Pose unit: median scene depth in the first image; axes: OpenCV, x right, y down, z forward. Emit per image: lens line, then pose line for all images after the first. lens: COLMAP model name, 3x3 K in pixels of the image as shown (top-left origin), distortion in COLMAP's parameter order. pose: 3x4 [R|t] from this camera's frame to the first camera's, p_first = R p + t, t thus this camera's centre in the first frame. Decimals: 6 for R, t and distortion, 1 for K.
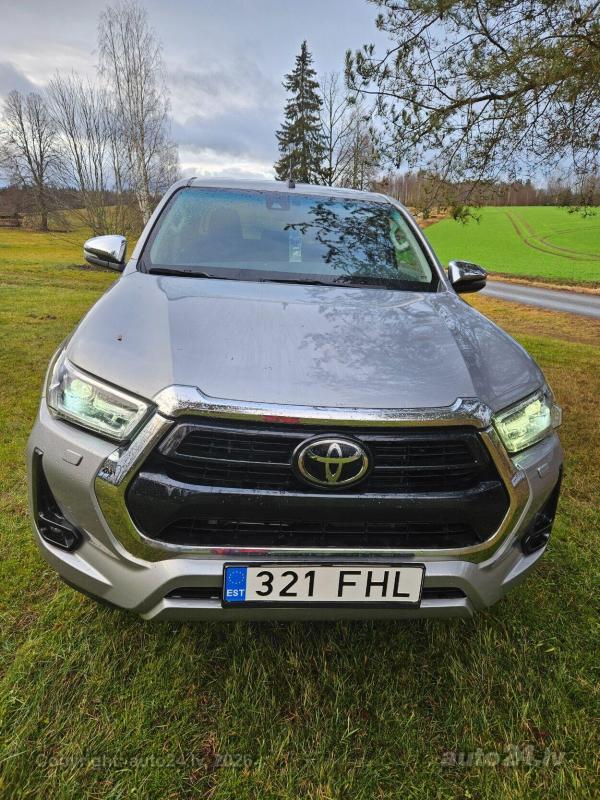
lens RADIAL K [[548.6, 0, 300.0], [0, 548.6, 400.0], [0, 0, 1]] dist [0.098784, -0.090792]
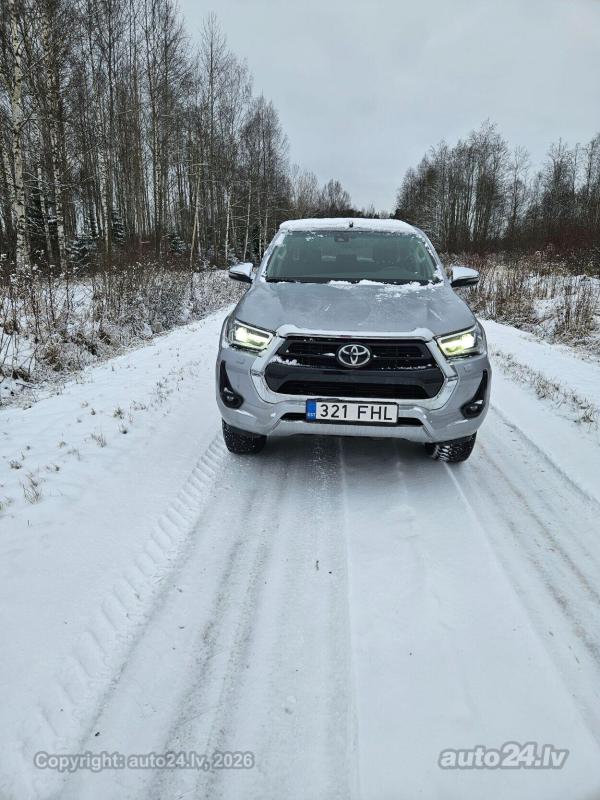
lens RADIAL K [[548.6, 0, 300.0], [0, 548.6, 400.0], [0, 0, 1]] dist [0.098784, -0.090792]
pose [[0.986638, -0.007342, -0.162760, 0.197949], [0.000239, 0.999048, -0.043618, 0.379320], [0.162925, 0.042997, 0.985701, -1.187624]]
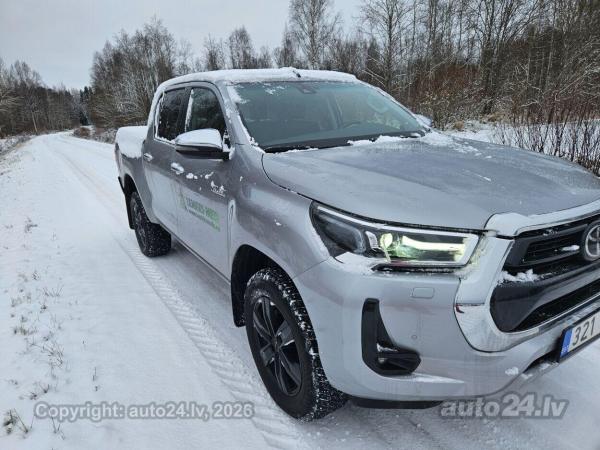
lens RADIAL K [[411.5, 0, 300.0], [0, 411.5, 225.0], [0, 0, 1]] dist [0.098784, -0.090792]
pose [[0.883288, -0.226989, 0.410217, -1.033573], [0.240587, 0.970443, 0.018947, -0.127363], [-0.402393, 0.081957, 0.911791, 0.266570]]
